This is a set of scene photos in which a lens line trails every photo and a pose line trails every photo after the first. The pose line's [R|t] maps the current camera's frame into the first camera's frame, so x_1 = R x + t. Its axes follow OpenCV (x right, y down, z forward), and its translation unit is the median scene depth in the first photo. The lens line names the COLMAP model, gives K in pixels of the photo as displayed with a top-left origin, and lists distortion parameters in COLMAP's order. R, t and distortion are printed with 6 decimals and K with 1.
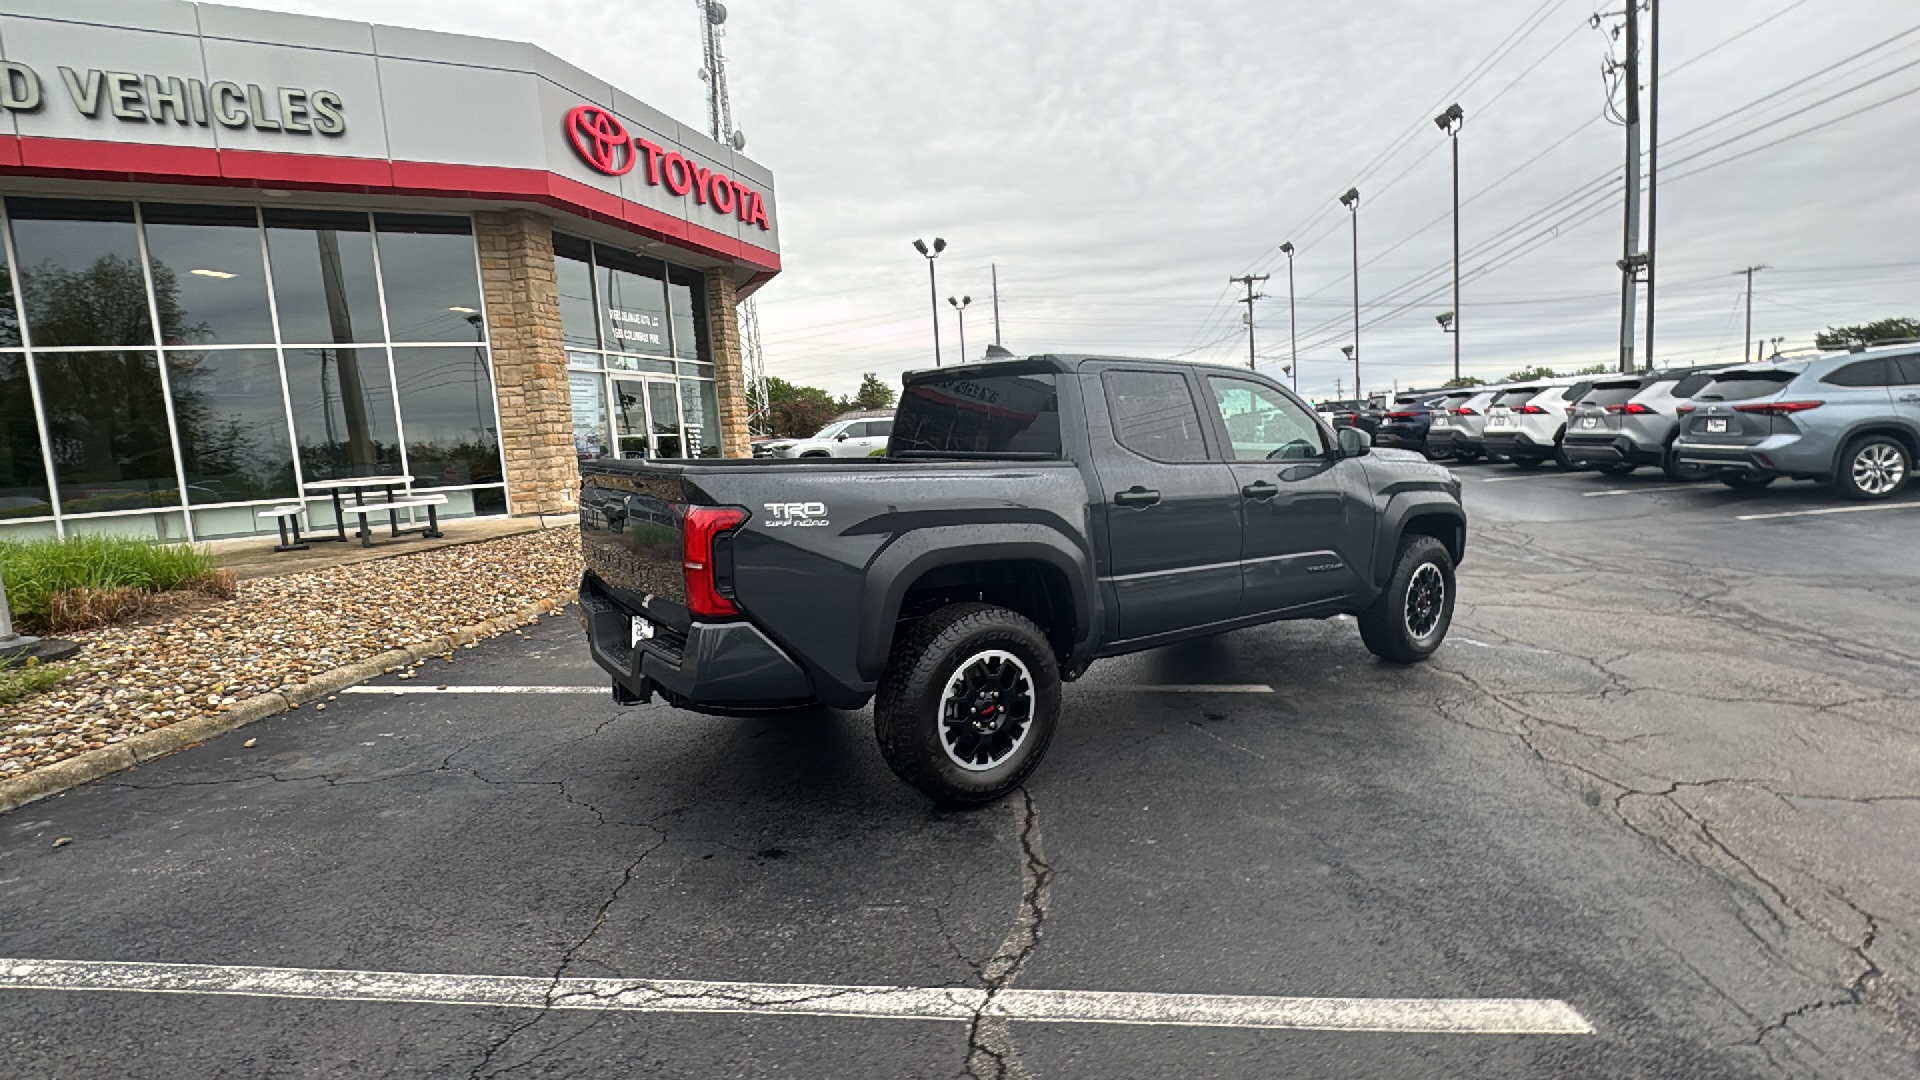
lens RADIAL K [[872.7, 0, 957.8], [0, 872.7, 536.5], [0, 0, 1]] dist [0.000148, -0.000117]
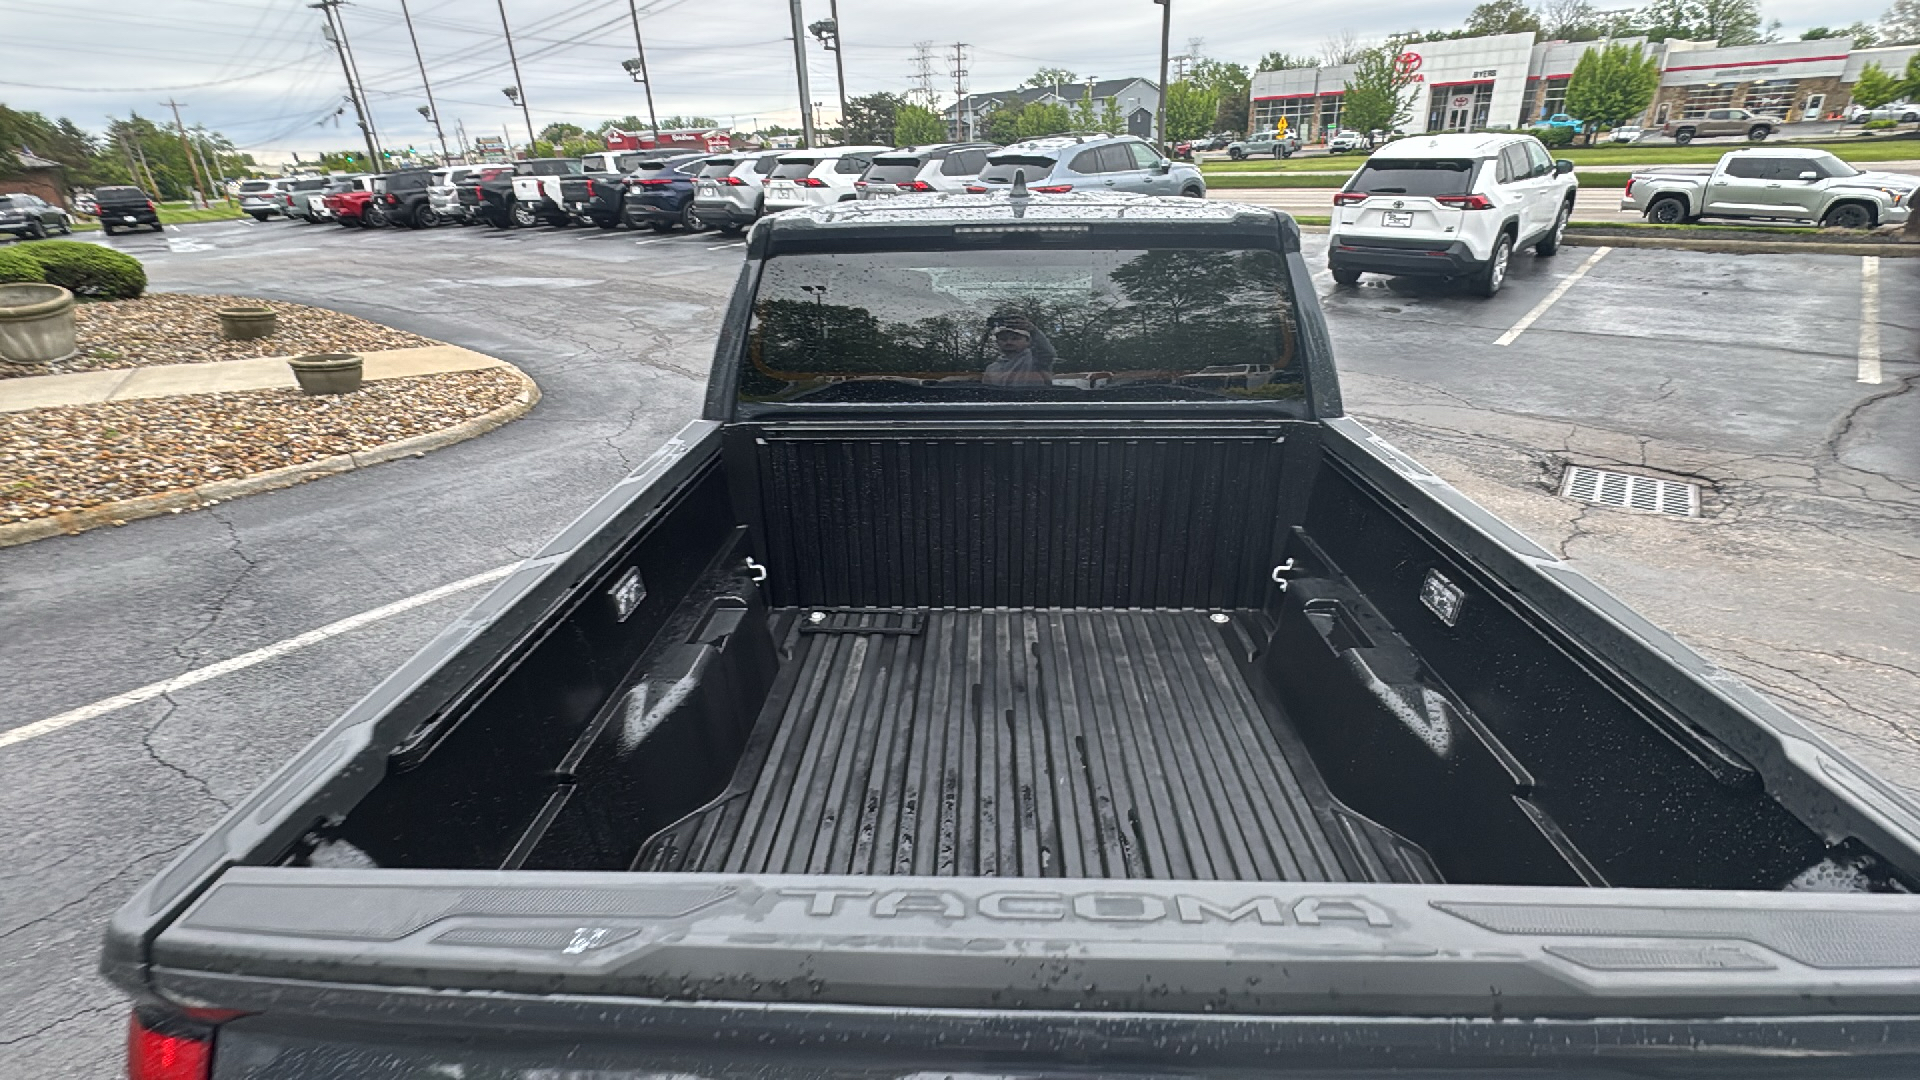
lens RADIAL K [[872.7, 0, 957.8], [0, 872.7, 539.5], [0, 0, 1]] dist [0.000148, -0.000117]
pose [[0.608359, -0.303969, 0.733145, -0.153704], [0.098240, 0.945487, 0.310489, -0.069669], [-0.787558, -0.116865, 0.605058, 0.275022]]
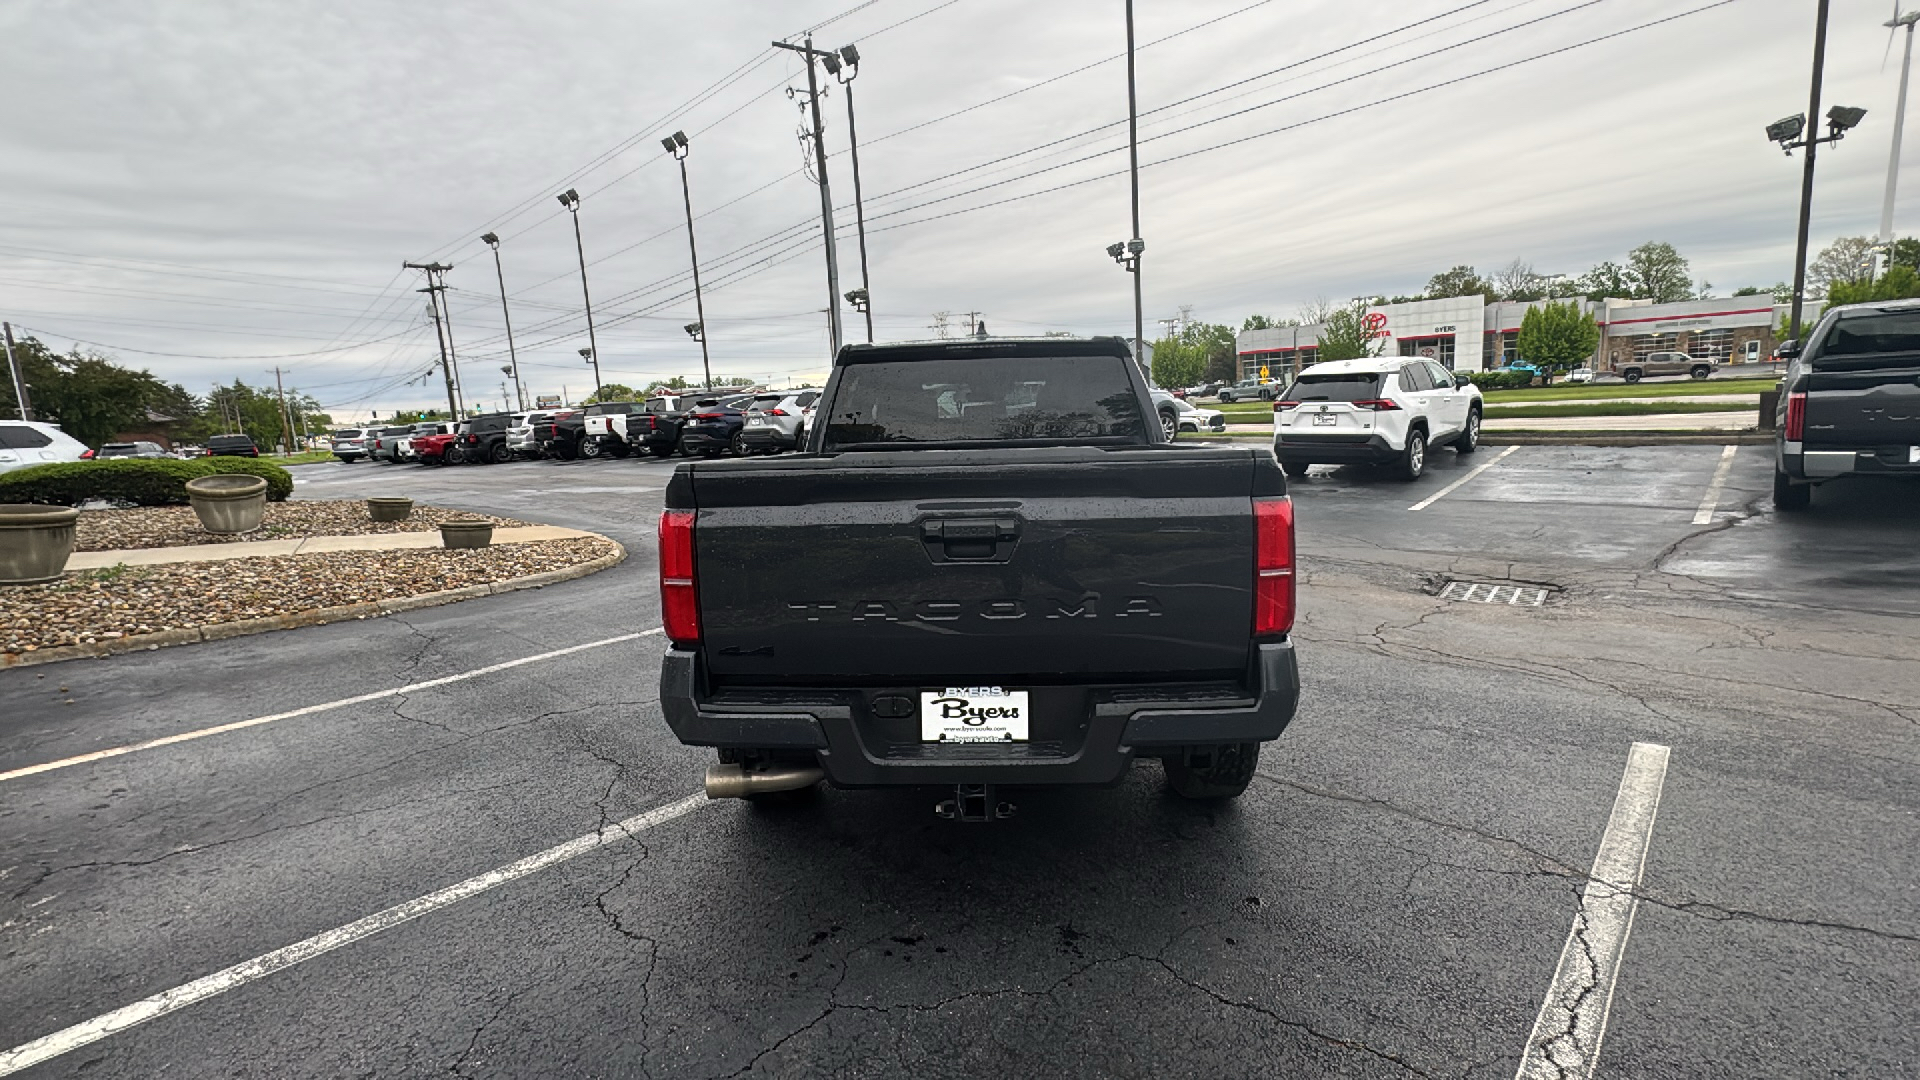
lens RADIAL K [[872.7, 0, 957.6], [0, 872.7, 540.1], [0, 0, 1]] dist [0.000148, -0.000117]
pose [[0.622542, -0.109143, 0.774938, -0.270645], [0.110363, 0.992575, 0.051136, -0.017429], [-0.774766, 0.053691, 0.629965, 0.179082]]
